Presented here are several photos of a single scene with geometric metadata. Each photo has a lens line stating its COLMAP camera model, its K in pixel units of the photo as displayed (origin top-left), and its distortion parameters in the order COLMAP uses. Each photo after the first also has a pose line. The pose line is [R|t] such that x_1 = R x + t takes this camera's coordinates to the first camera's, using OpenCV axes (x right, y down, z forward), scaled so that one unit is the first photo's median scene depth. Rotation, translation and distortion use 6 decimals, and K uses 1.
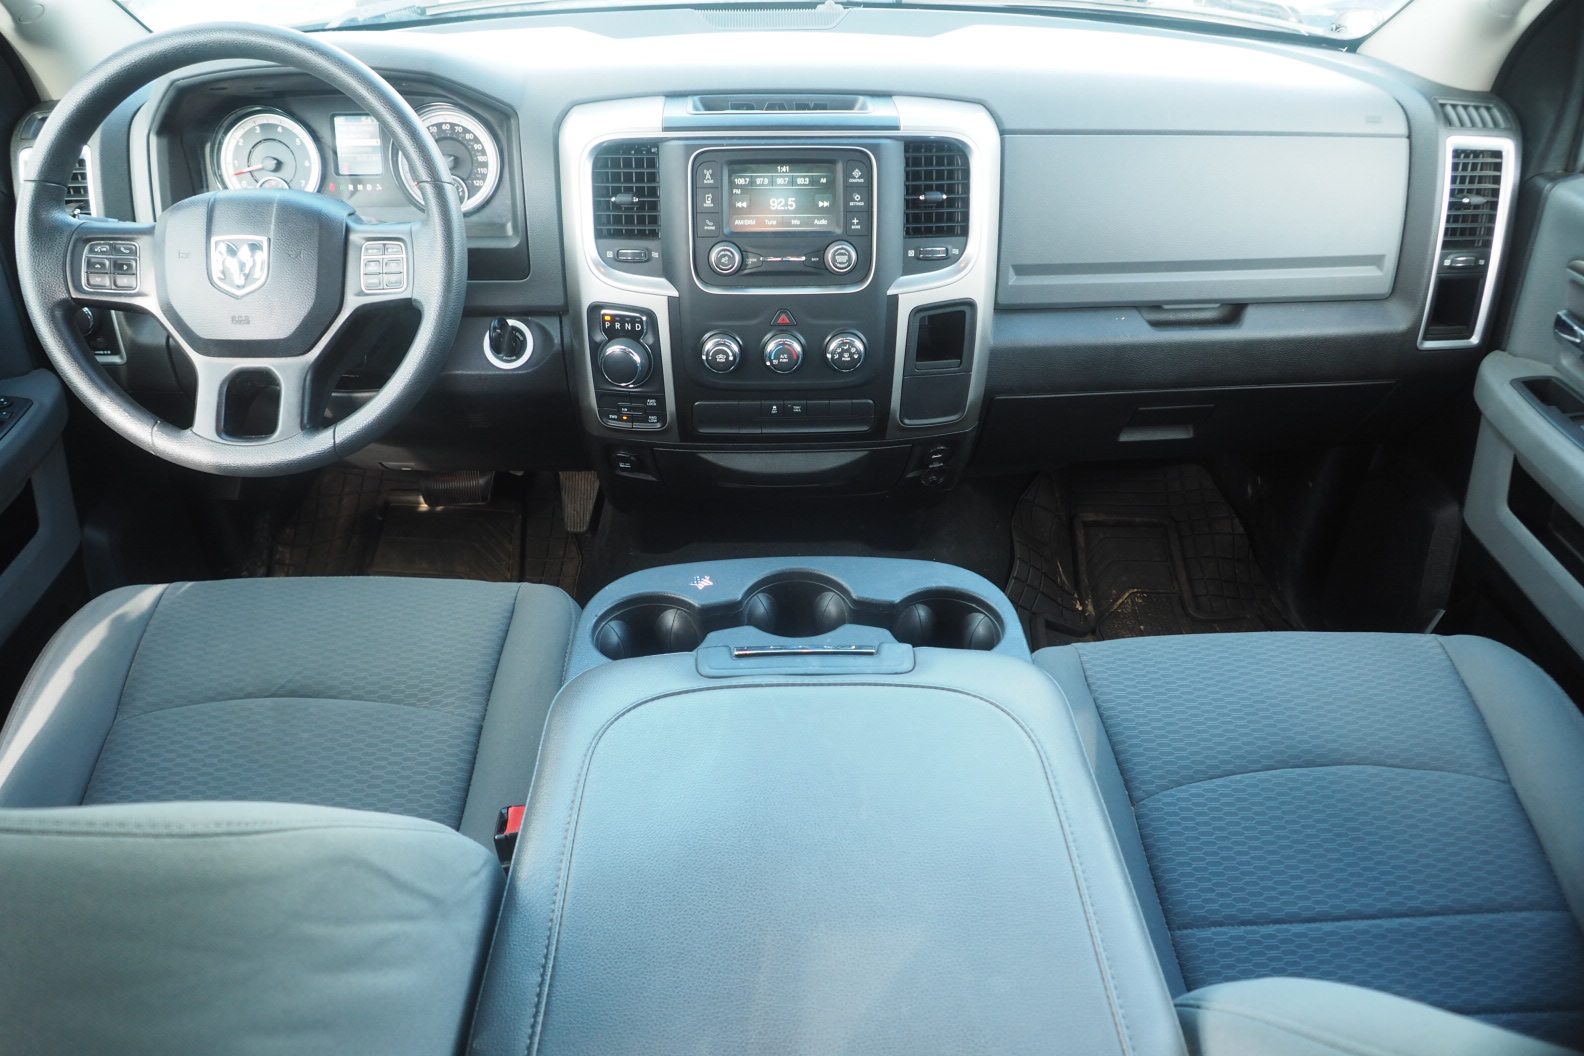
lens RADIAL K [[1115.4, 0, 793.5], [0, 1115.4, 532.9], [0, 0, 1]] dist [-0.033691, -0.002549]
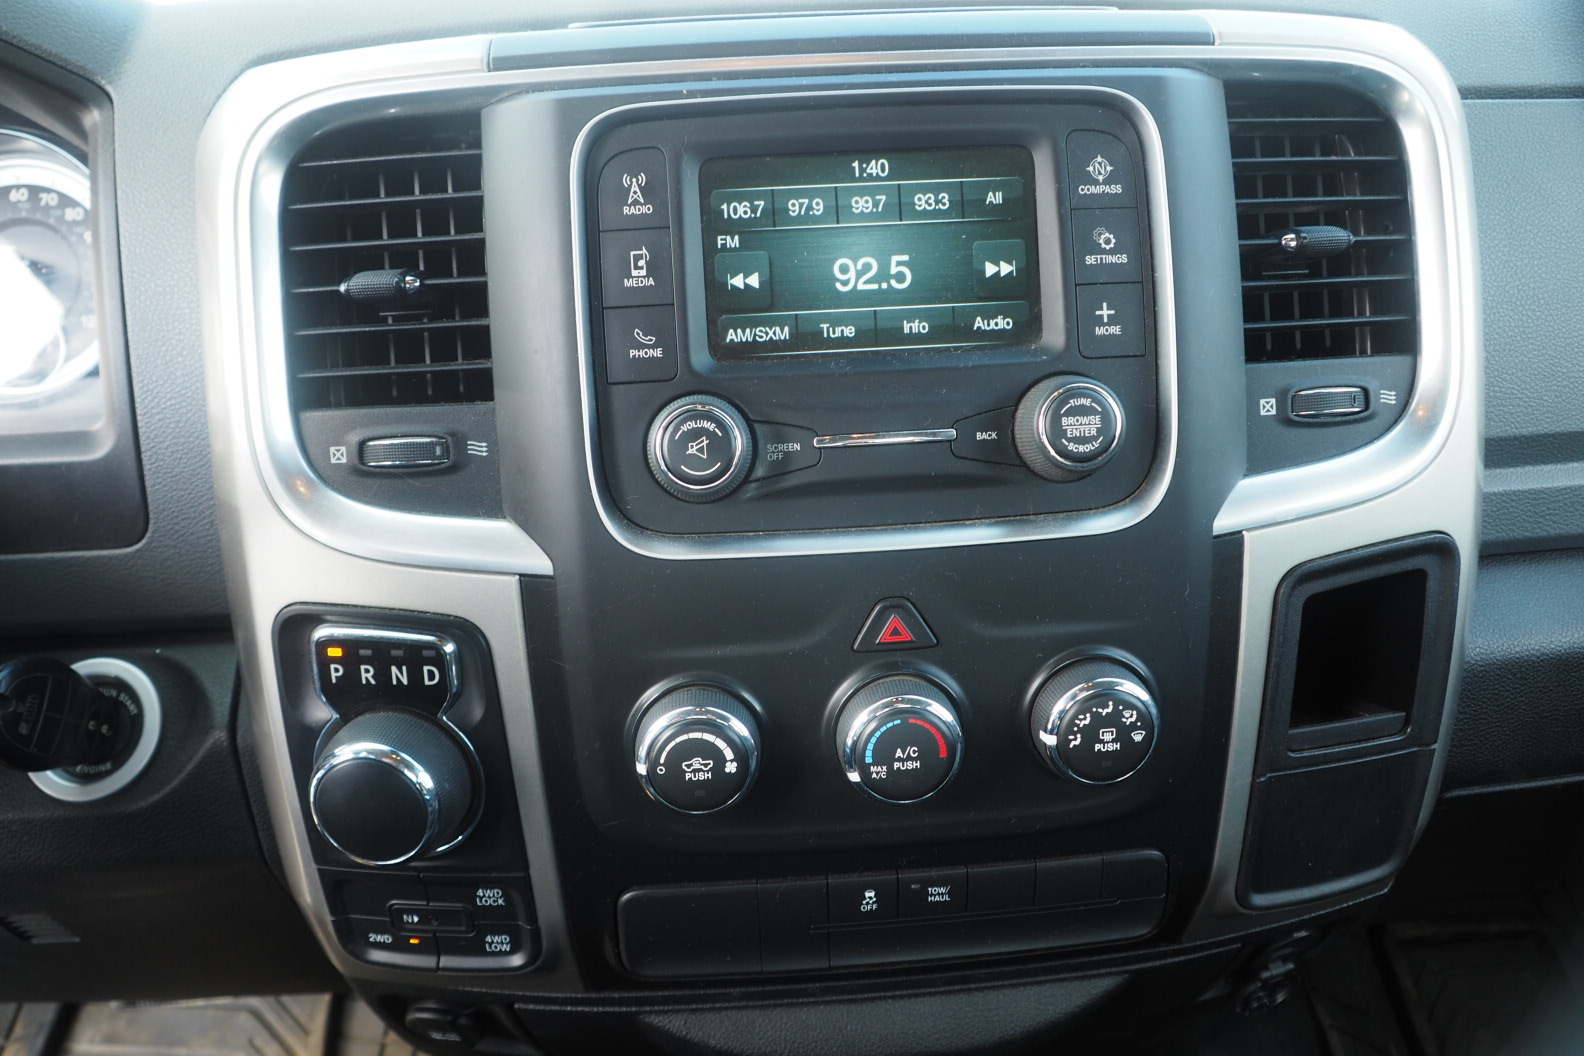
lens RADIAL K [[1115.4, 0, 795.1], [0, 1115.4, 513.7], [0, 0, 1]] dist [-0.033691, -0.002549]
pose [[0.998448, -0.051304, 0.021645, -0.041512], [0.055023, 0.968722, -0.241972, -0.149117], [-0.008553, 0.242788, 0.970042, 0.690342]]
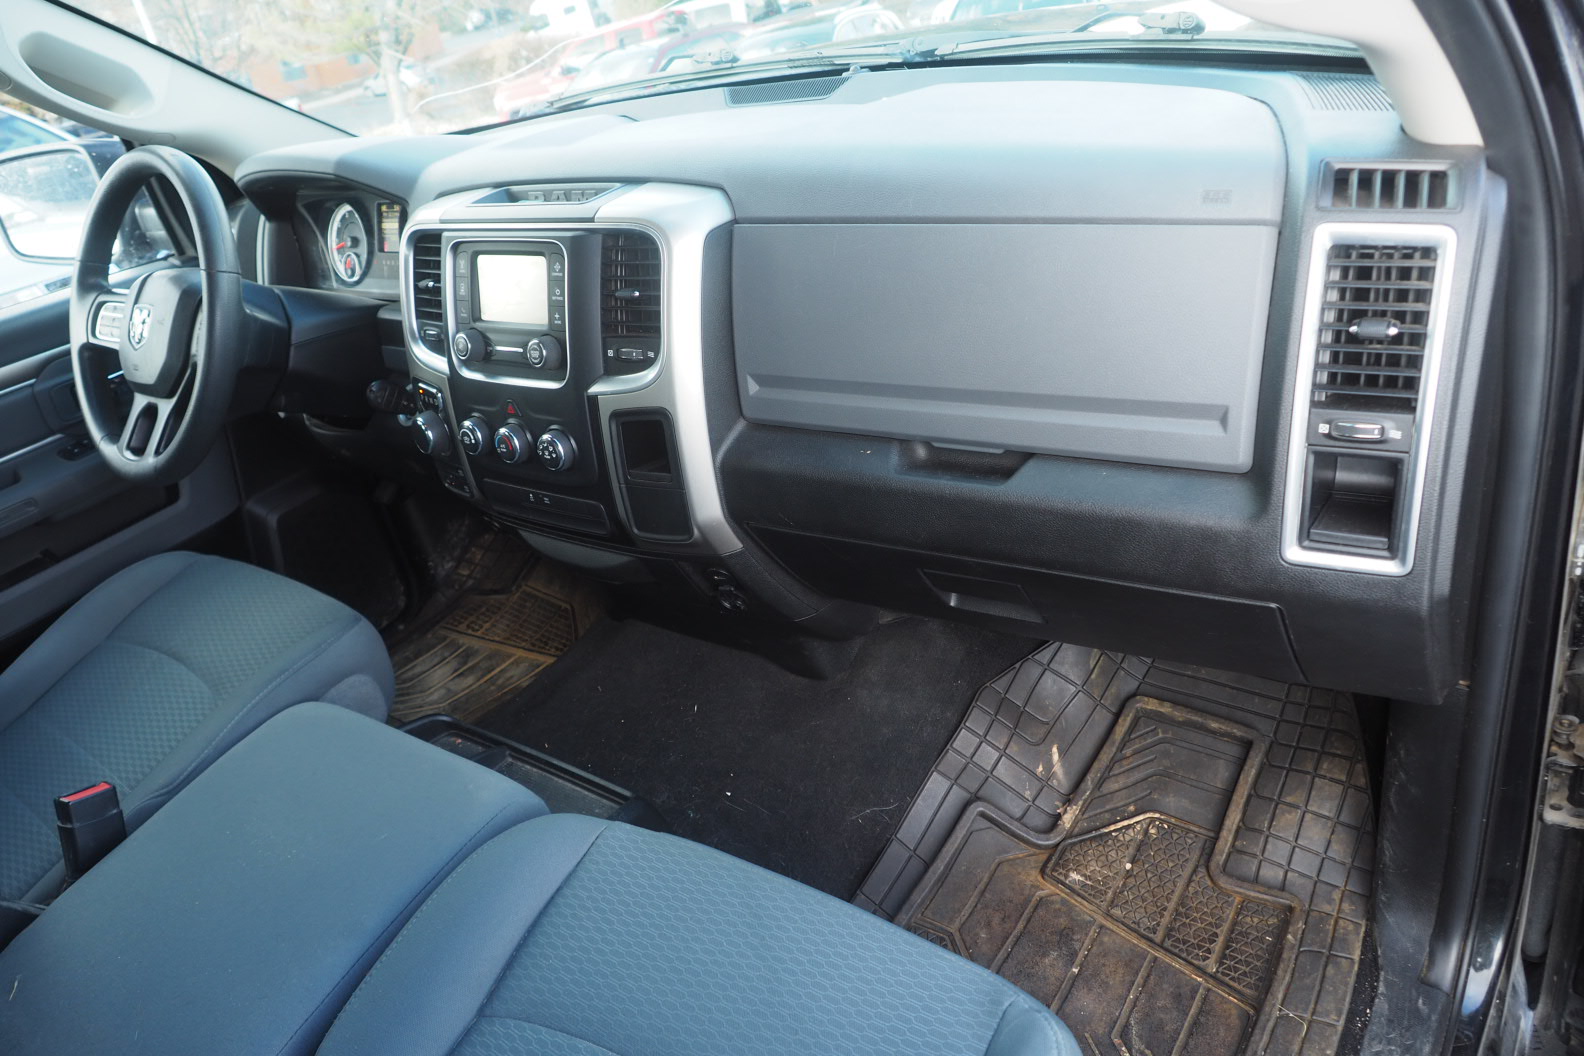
lens RADIAL K [[1115.4, 0, 795.9], [0, 1115.4, 528.4], [0, 0, 1]] dist [-0.033691, -0.002549]
pose [[0.773960, 0.170712, -0.609789, 0.806194], [-0.193956, 0.980601, 0.028347, -0.165023], [0.602799, 0.096333, 0.792056, 0.377392]]
